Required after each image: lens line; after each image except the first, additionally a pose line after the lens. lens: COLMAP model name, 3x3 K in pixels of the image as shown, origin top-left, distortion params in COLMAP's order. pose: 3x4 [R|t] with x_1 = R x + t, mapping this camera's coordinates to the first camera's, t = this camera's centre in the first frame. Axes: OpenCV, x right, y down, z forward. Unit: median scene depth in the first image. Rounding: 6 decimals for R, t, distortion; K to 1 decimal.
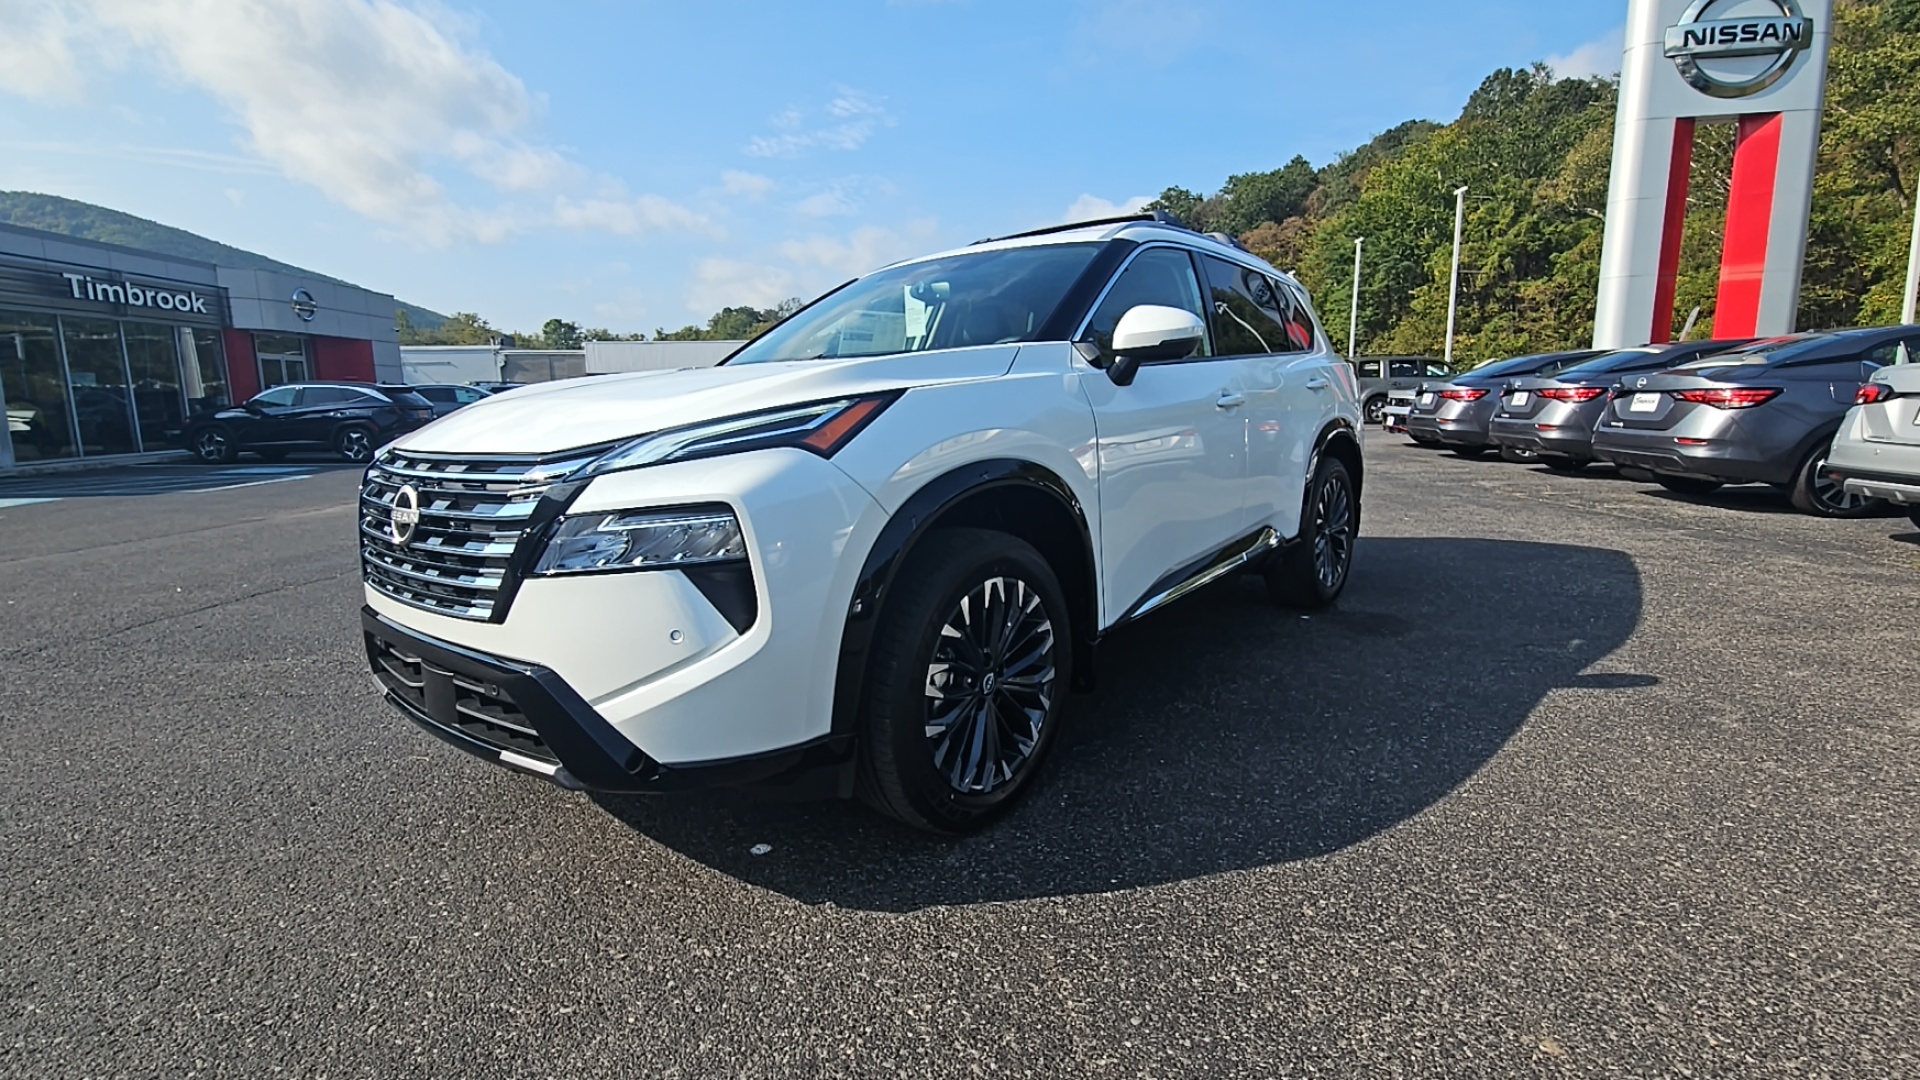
lens RADIAL K [[861.1, 0, 960.0], [0, 861.1, 540.0], [0, 0, 1]] dist [0.015426, -0.008287]
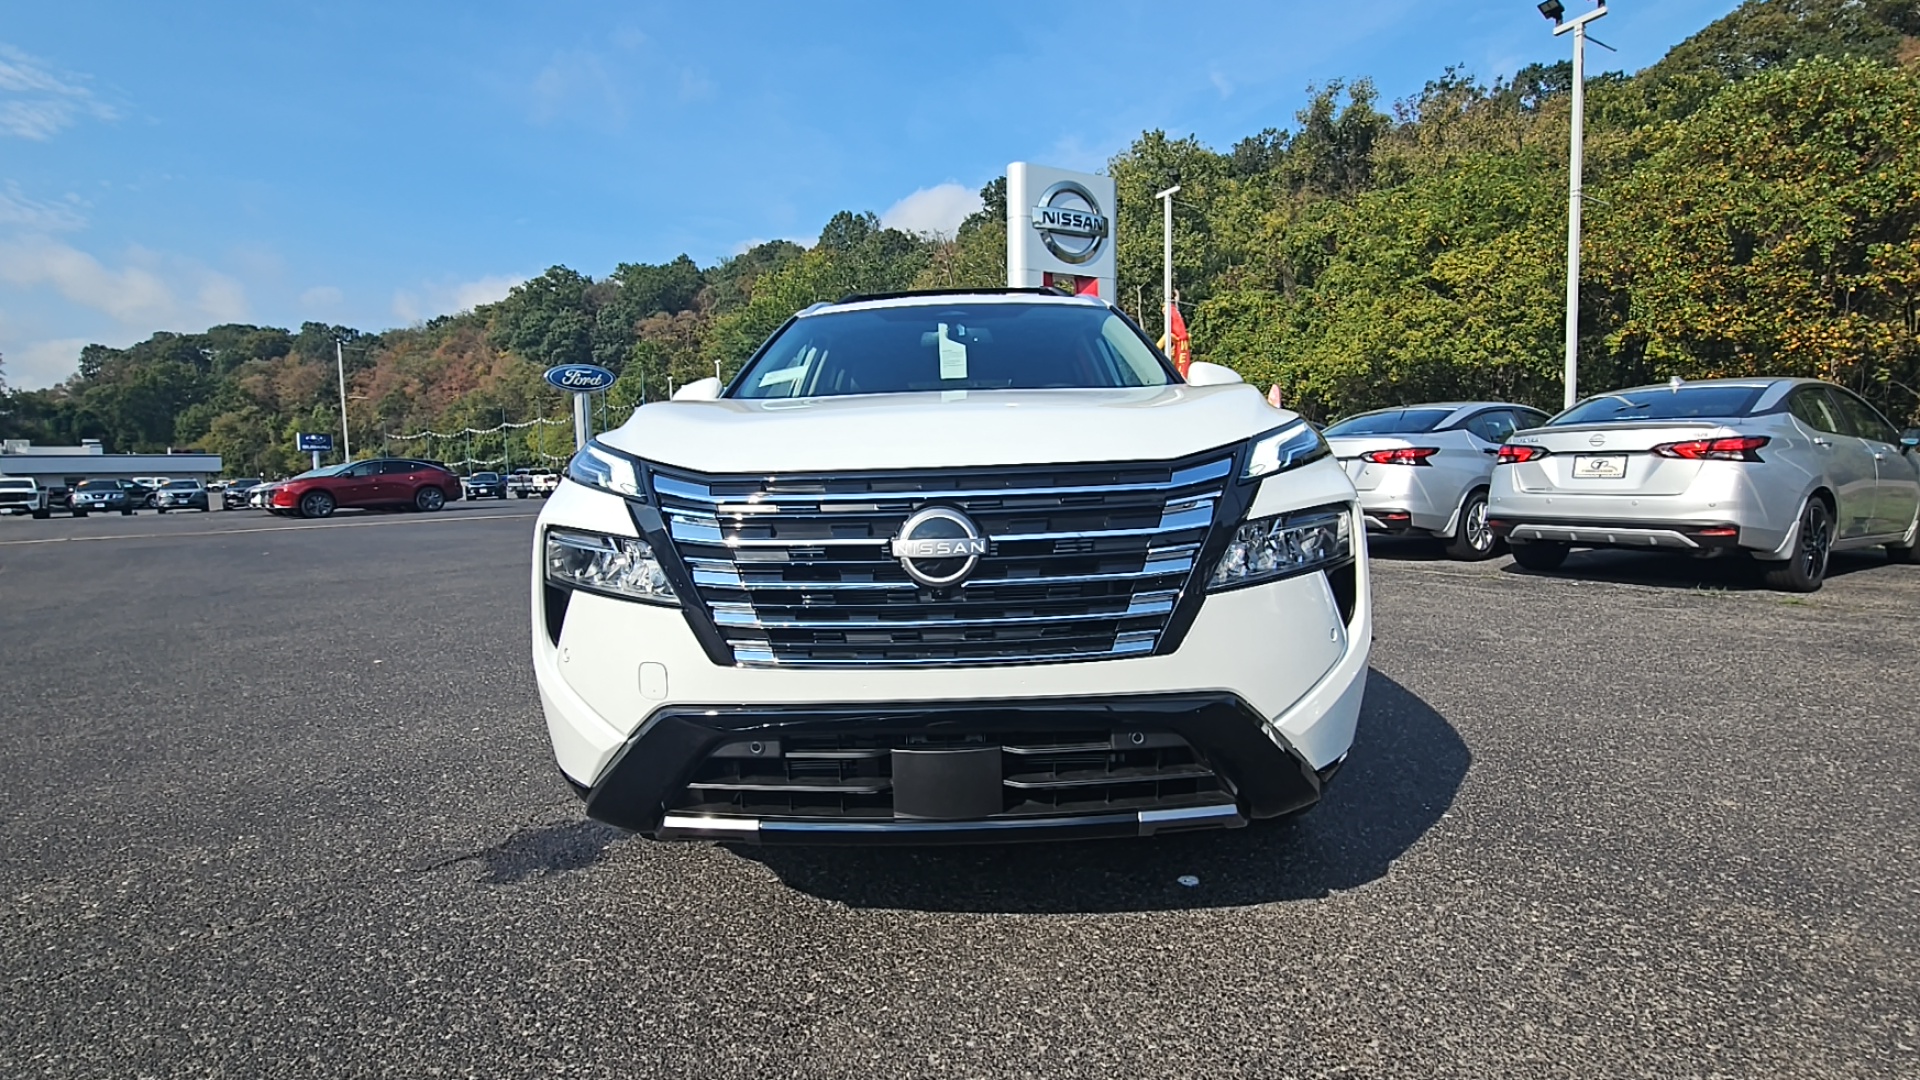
lens RADIAL K [[861.1, 0, 960.0], [0, 861.1, 540.0], [0, 0, 1]] dist [0.015426, -0.008287]
pose [[0.784901, -0.051600, 0.617469, -0.150469], [0.110379, 0.992231, -0.057391, 0.001319], [-0.609711, 0.113202, 0.784499, 0.053775]]
